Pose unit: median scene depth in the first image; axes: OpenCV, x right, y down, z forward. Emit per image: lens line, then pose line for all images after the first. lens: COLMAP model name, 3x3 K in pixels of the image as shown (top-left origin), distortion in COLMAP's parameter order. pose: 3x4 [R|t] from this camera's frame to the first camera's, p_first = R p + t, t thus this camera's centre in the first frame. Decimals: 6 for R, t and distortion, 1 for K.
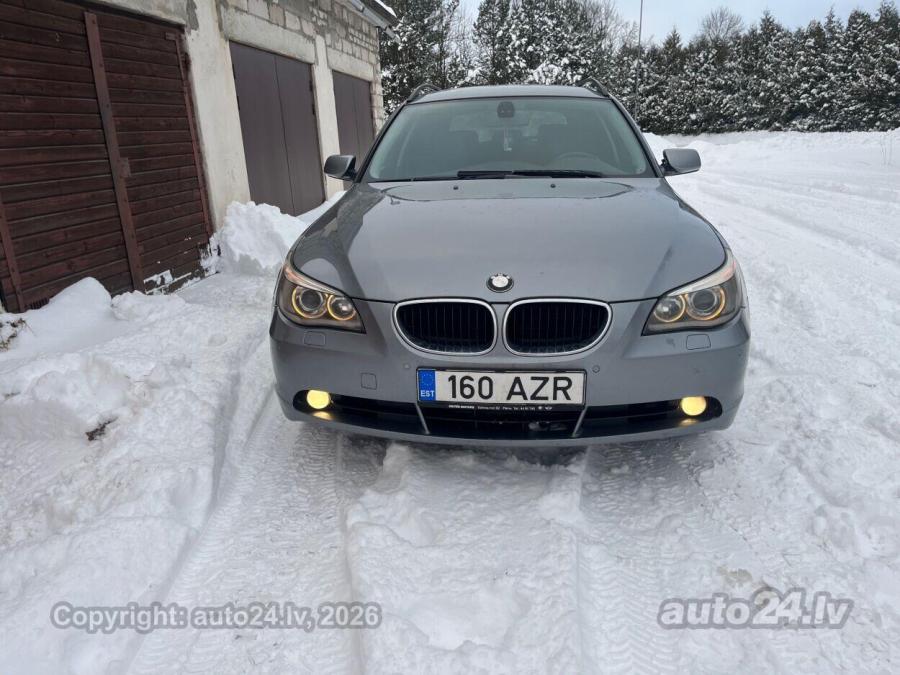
lens RADIAL K [[671.8, 0, 445.3], [0, 671.8, 336.1], [0, 0, 1]] dist [0.054316, -0.059238]
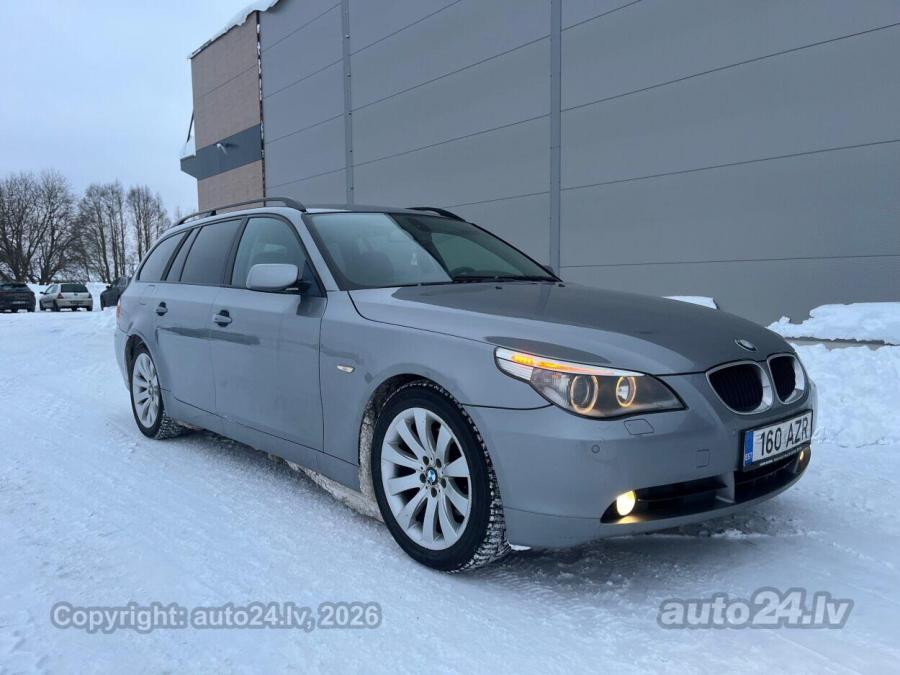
lens RADIAL K [[671.8, 0, 452.3], [0, 671.8, 337.2], [0, 0, 1]] dist [0.054316, -0.059238]
pose [[0.686109, -0.051440, 0.725678, -1.063463], [0.217924, 0.966224, -0.137550, -0.044500], [-0.694092, 0.252517, 0.674145, 0.578903]]
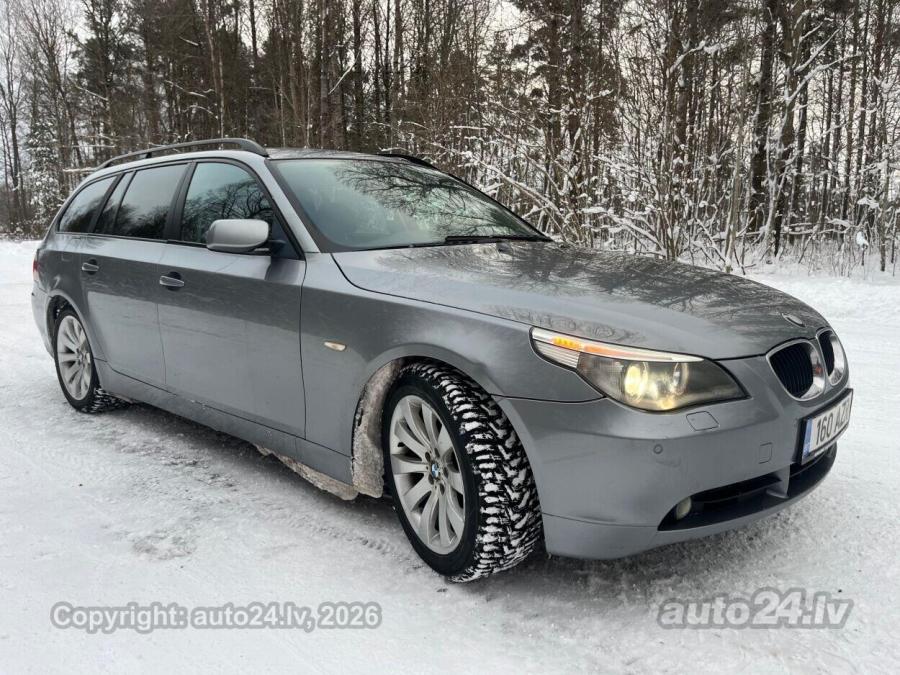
lens RADIAL K [[671.8, 0, 448.4], [0, 671.8, 337.8], [0, 0, 1]] dist [0.054316, -0.059238]
pose [[0.609682, -0.109115, 0.785100, -1.025983], [0.227465, 0.972905, -0.041425, -0.130452], [-0.759308, 0.203838, 0.617982, 0.772155]]
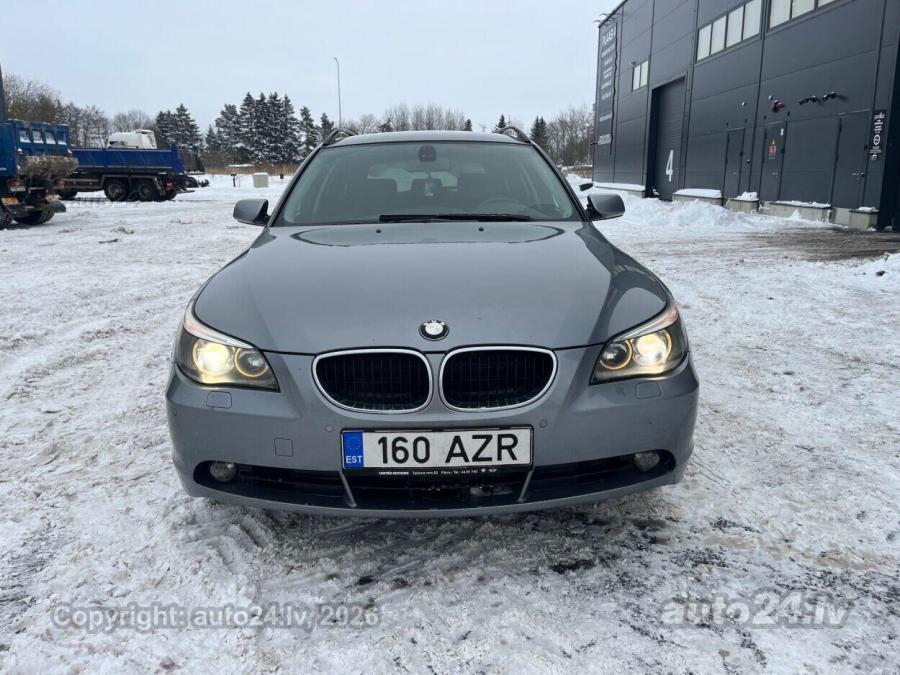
lens RADIAL K [[671.8, 0, 444.2], [0, 671.8, 330.5], [0, 0, 1]] dist [0.054316, -0.059238]
pose [[0.992583, -0.019793, 0.119951, -0.012102], [0.030063, 0.995977, -0.084419, -0.002969], [-0.117797, 0.087399, 0.989184, 0.115913]]
